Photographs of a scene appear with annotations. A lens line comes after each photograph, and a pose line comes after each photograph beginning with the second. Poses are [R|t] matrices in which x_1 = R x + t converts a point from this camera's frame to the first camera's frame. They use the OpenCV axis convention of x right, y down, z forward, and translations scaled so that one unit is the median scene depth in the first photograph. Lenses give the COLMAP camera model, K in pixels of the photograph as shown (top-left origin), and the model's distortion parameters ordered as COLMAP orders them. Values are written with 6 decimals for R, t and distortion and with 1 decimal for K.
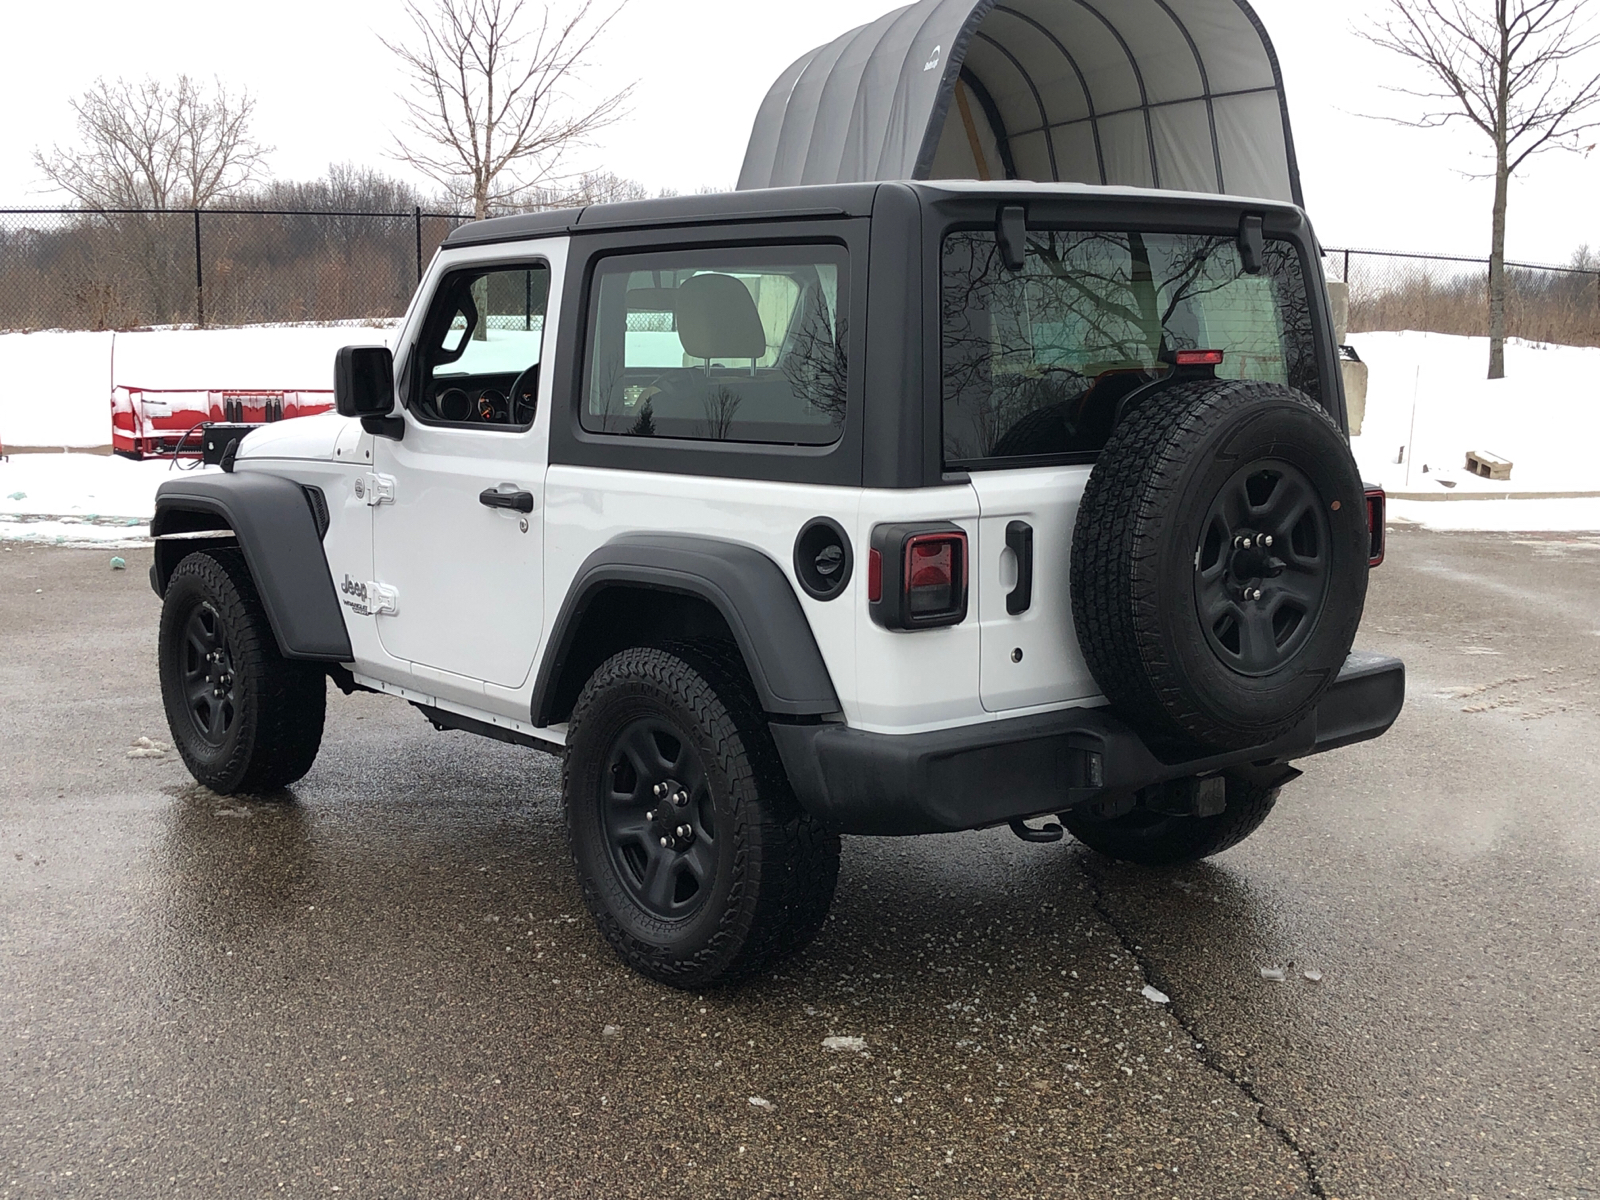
lens RADIAL K [[1986.3, 0, 796.1], [0, 1986.3, 567.9], [0, 0, 1]] dist [0.187166, -0.655092]
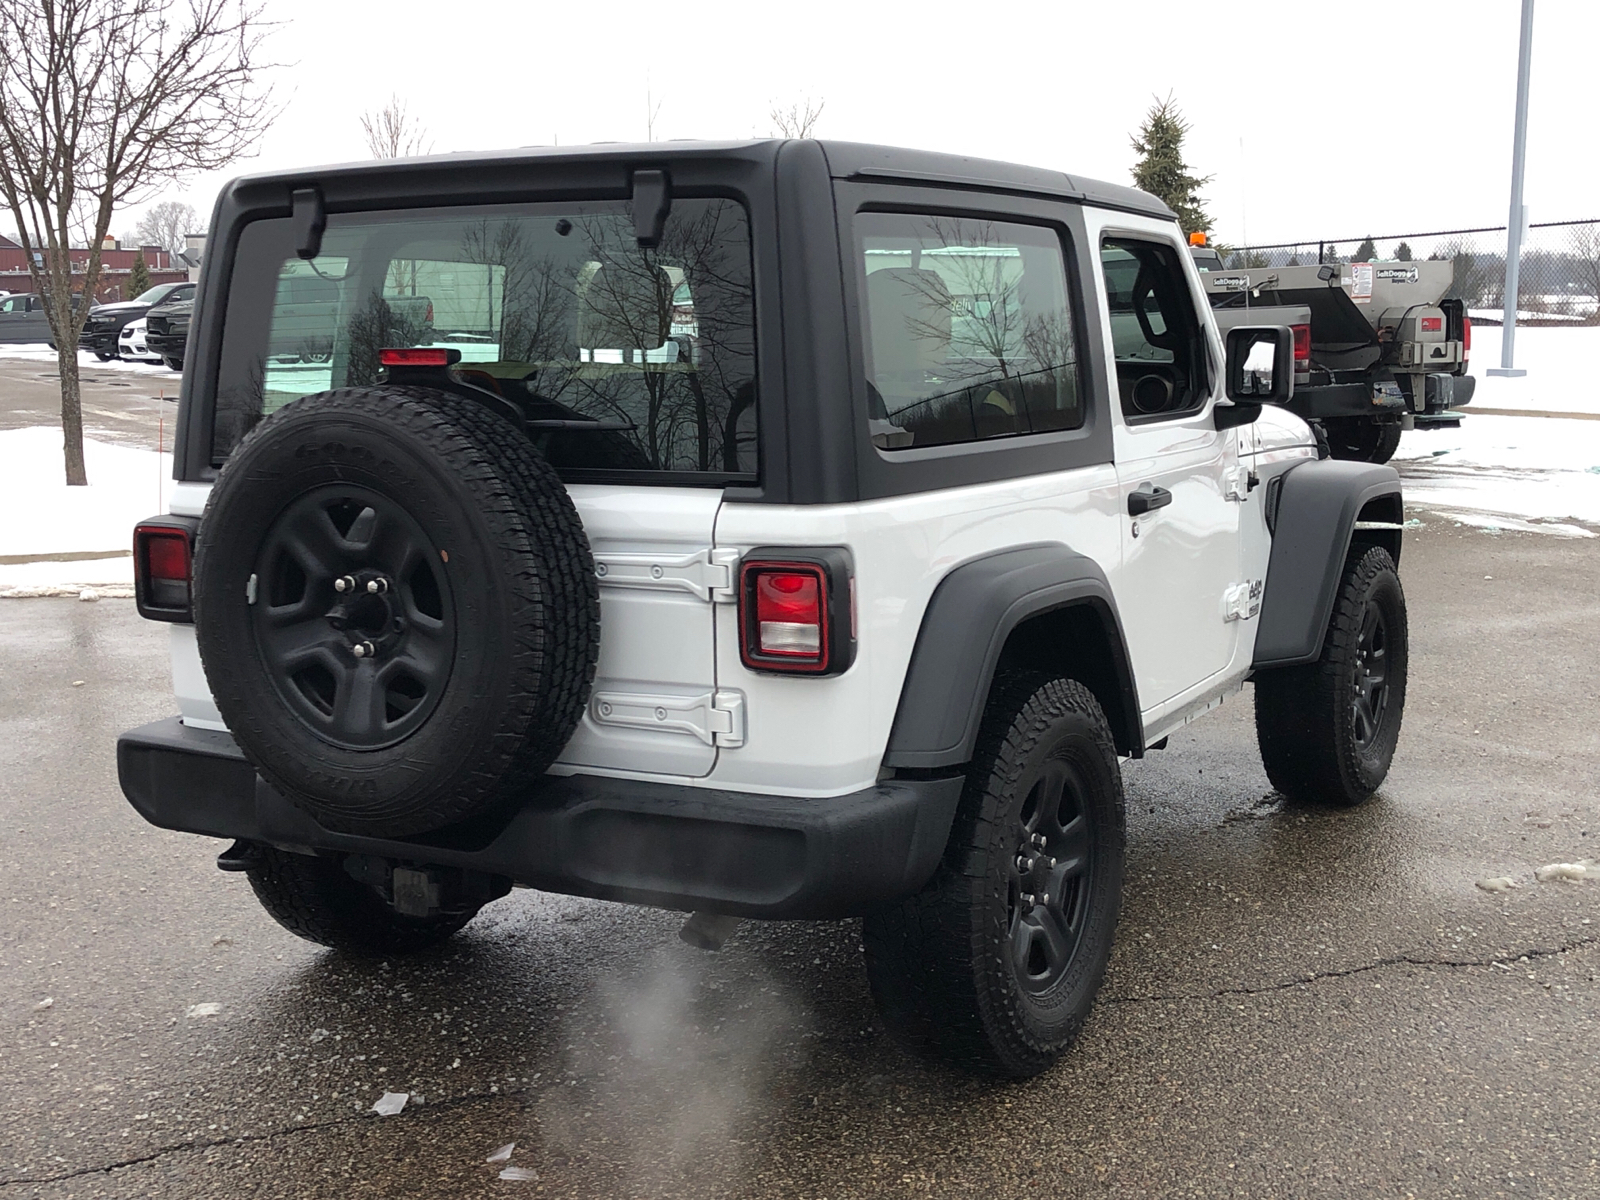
lens RADIAL K [[1986.3, 0, 796.1], [0, 1986.3, 567.9], [0, 0, 1]] dist [0.187166, -0.655092]
pose [[0.344000, 0.114121, -0.932009, 0.829732], [-0.100355, 0.991370, 0.084349, -0.084241], [0.933591, 0.064516, 0.352484, 0.697345]]
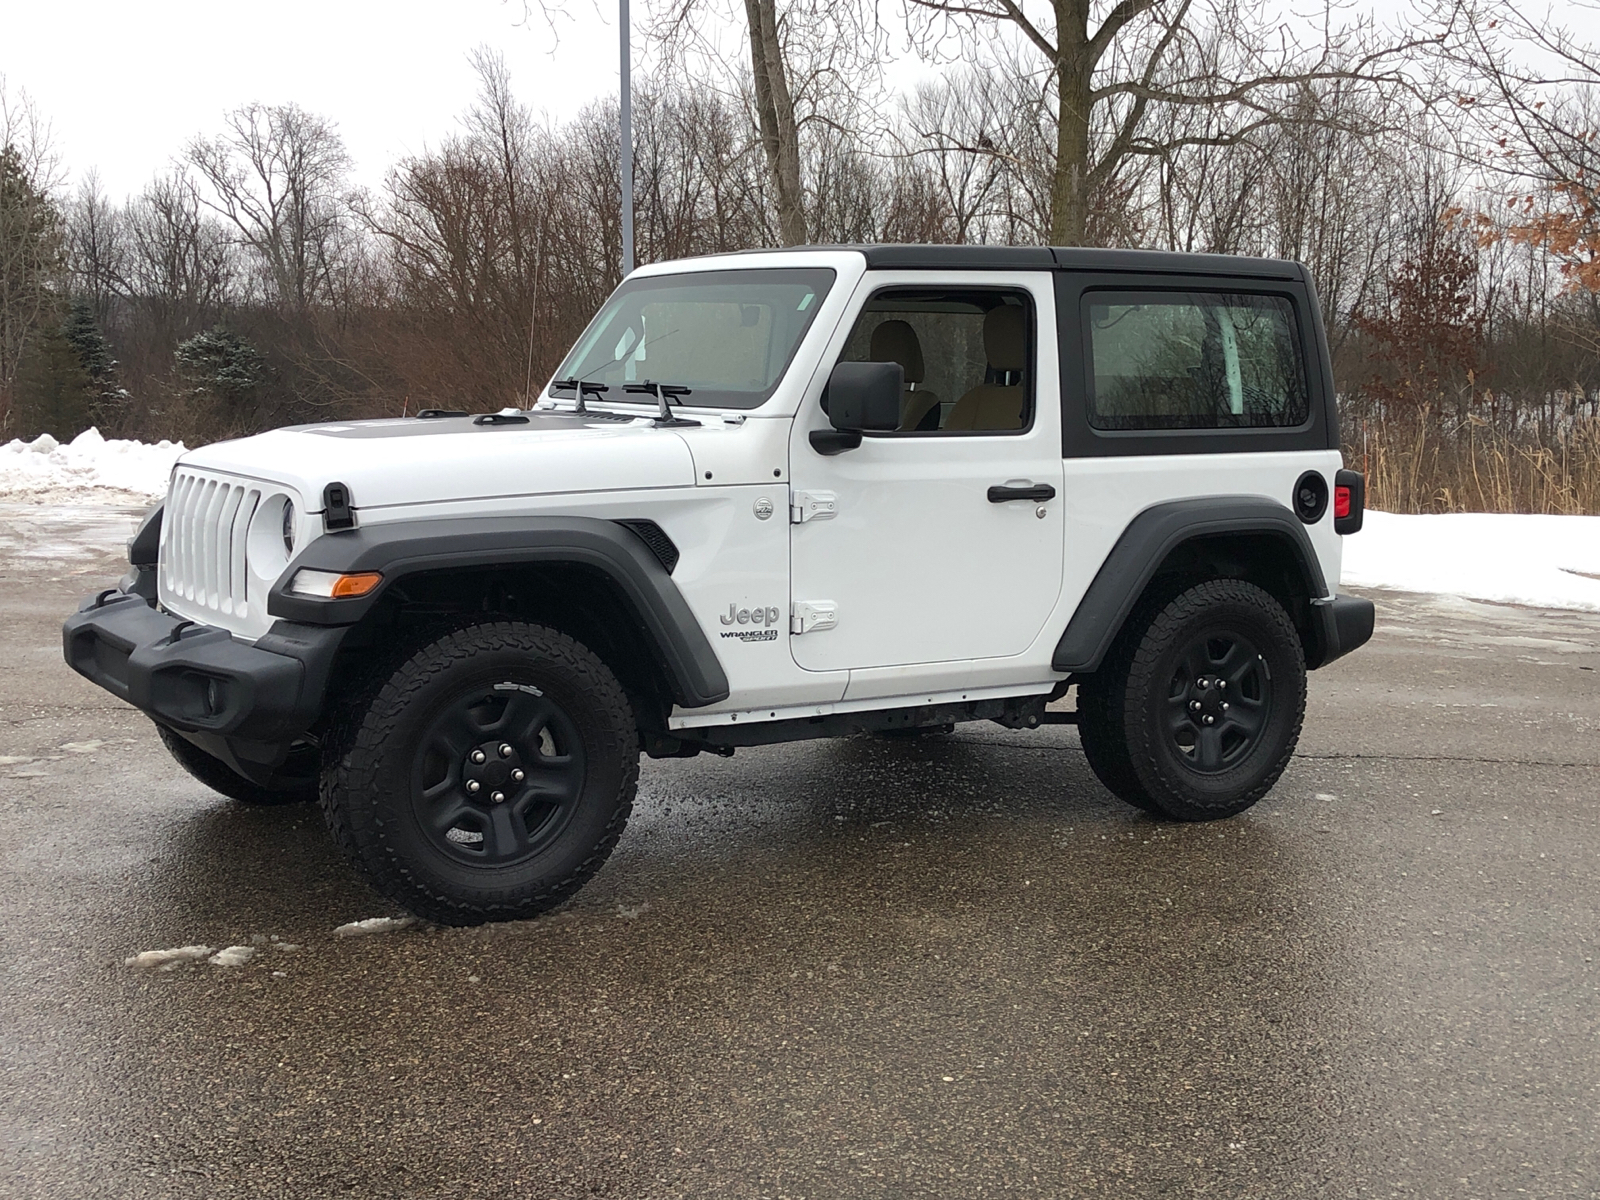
lens RADIAL K [[1986.3, 0, 796.1], [0, 1986.3, 567.9], [0, 0, 1]] dist [0.187166, -0.655092]
pose [[0.128856, -0.097414, 0.986867, -1.233106], [0.106274, 0.990789, 0.083925, -0.096000], [-0.985952, 0.094064, 0.138022, 0.909570]]
